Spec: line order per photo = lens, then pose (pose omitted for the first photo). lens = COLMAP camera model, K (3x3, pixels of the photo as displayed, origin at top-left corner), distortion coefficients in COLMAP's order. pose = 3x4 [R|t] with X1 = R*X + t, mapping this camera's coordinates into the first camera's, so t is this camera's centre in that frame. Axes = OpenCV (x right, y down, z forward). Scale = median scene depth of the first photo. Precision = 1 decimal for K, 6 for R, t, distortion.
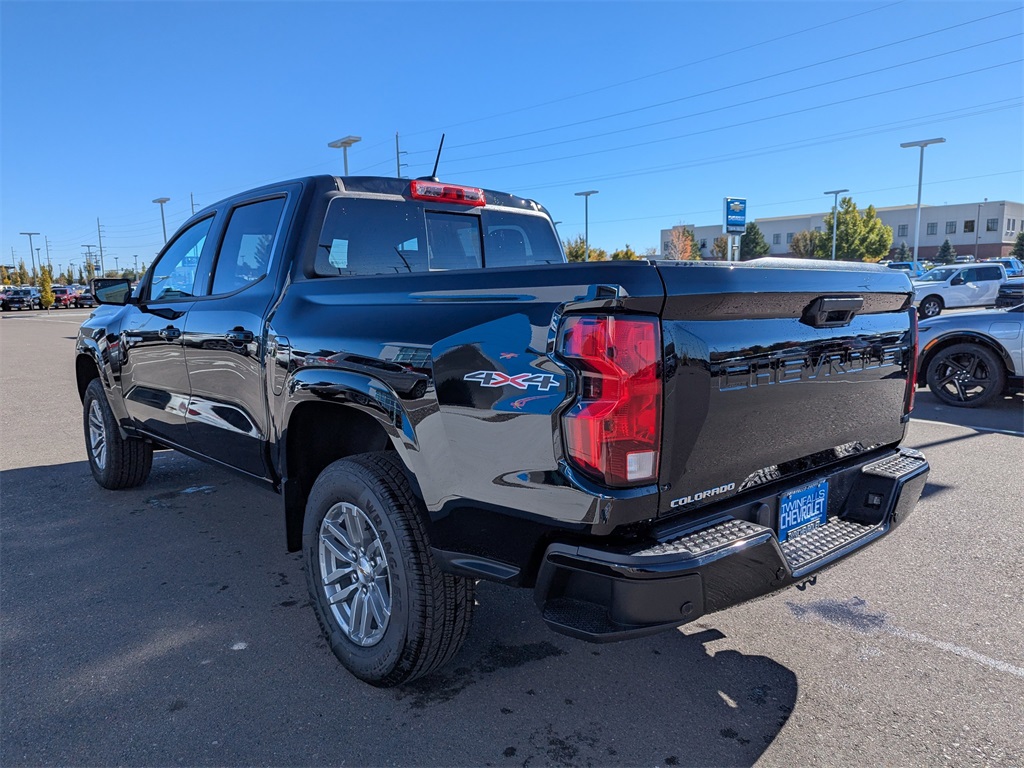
lens RADIAL K [[724.1, 0, 507.5], [0, 724.1, 384.4], [0, 0, 1]] dist [0.030090, -0.004063]
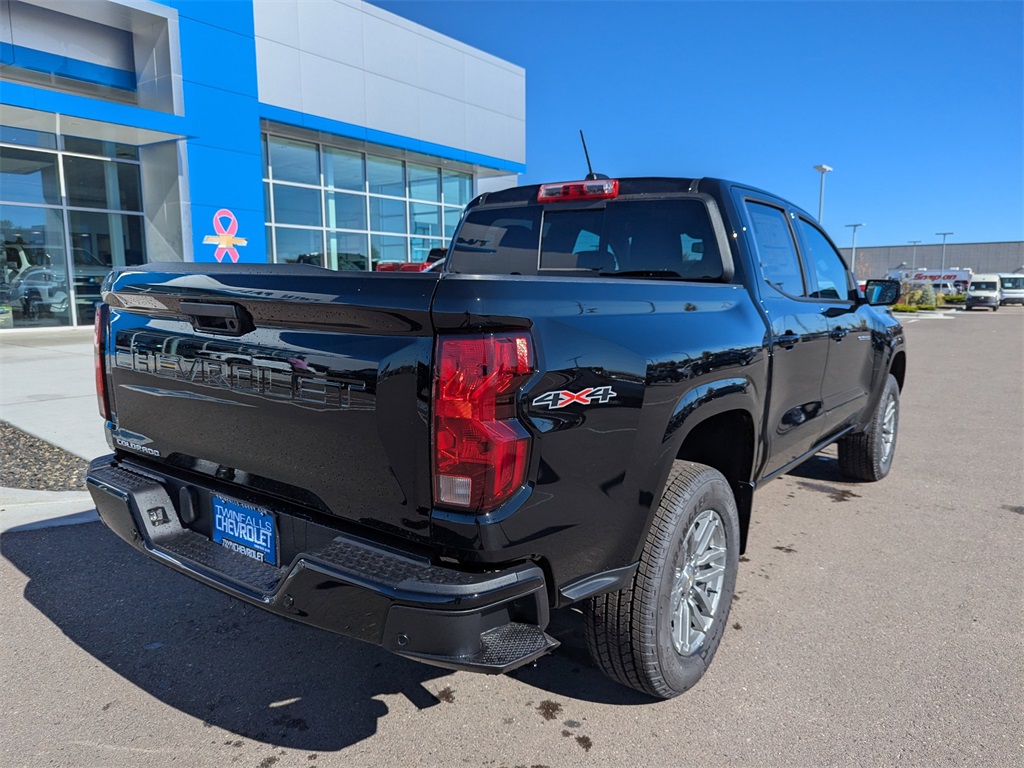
lens RADIAL K [[724.1, 0, 507.5], [0, 724.1, 384.4], [0, 0, 1]] dist [0.030090, -0.004063]
pose [[0.209972, 0.145845, -0.966768, 0.369256], [-0.137512, 0.983388, 0.118486, -0.045469], [0.967989, 0.108063, 0.226539, 0.298266]]
